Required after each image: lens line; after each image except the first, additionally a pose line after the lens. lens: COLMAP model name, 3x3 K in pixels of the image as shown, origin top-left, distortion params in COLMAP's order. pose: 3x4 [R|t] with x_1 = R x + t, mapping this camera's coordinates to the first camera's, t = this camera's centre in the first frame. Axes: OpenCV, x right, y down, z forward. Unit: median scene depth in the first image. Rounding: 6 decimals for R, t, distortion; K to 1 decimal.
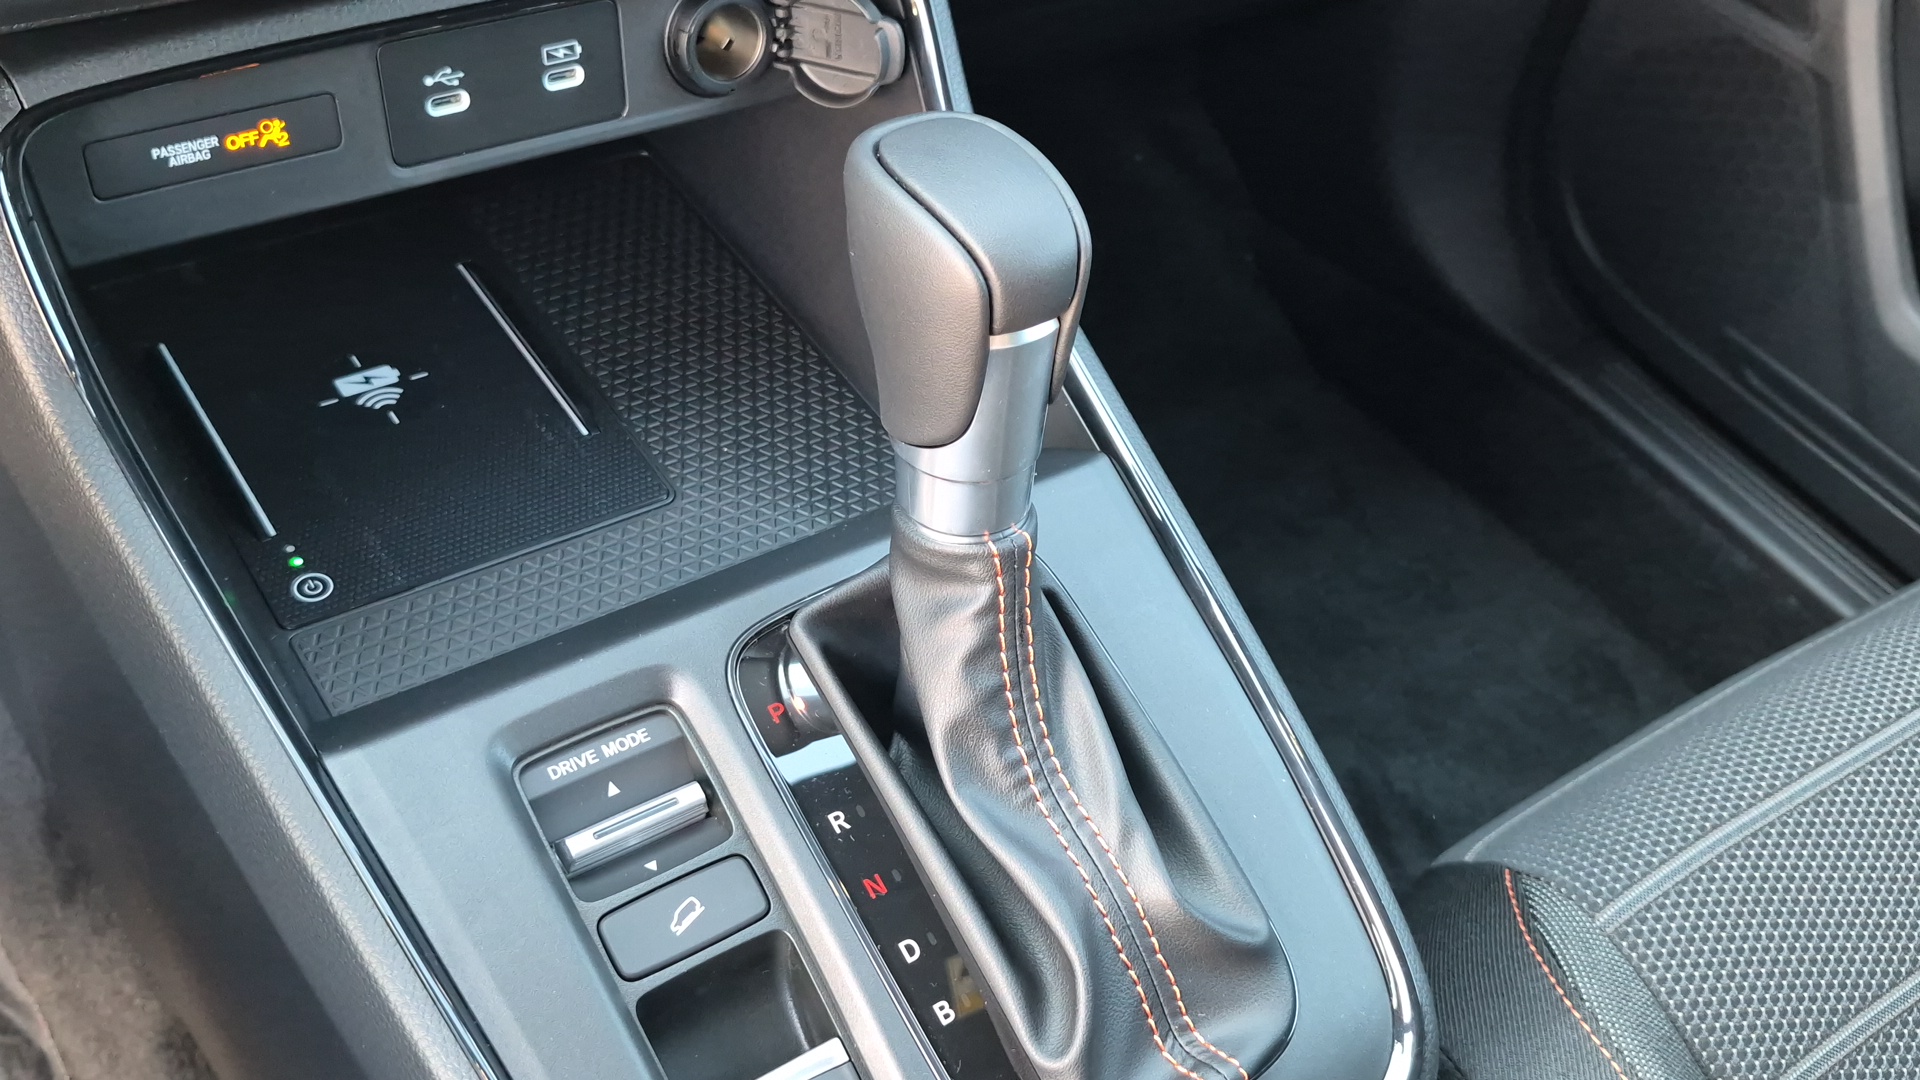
lens RADIAL K [[2033.9, 0, 960.0], [0, 2033.9, 540.0], [0, 0, 1]] dist [0.073779, -0.011428]
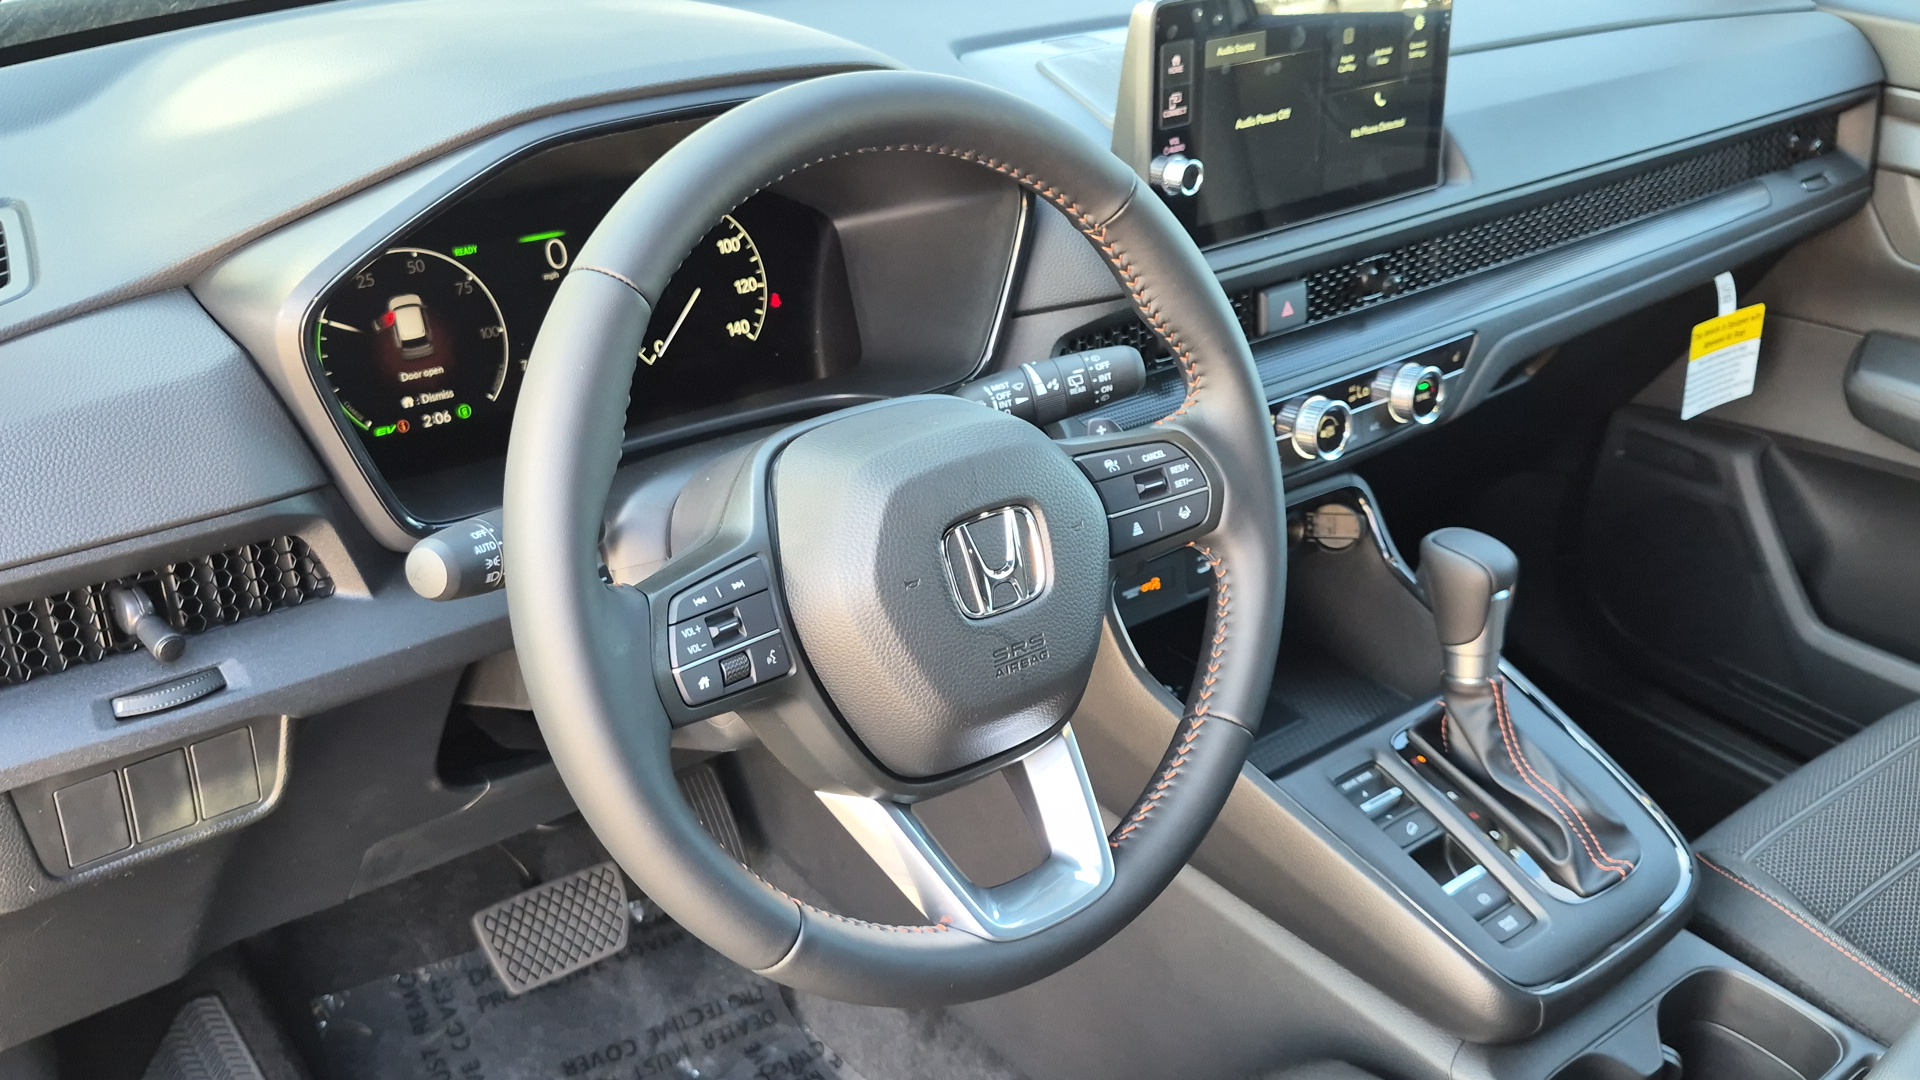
lens RADIAL K [[1801.2, 0, 960.0], [0, 1801.2, 540.0], [0, 0, 1]] dist [0.015657, -0.009690]
pose [[0.991108, -0.133017, 0.003500, -0.642434], [0.128445, 0.949514, -0.286226, 0.404163], [0.034750, 0.284130, 0.958156, -1.312339]]
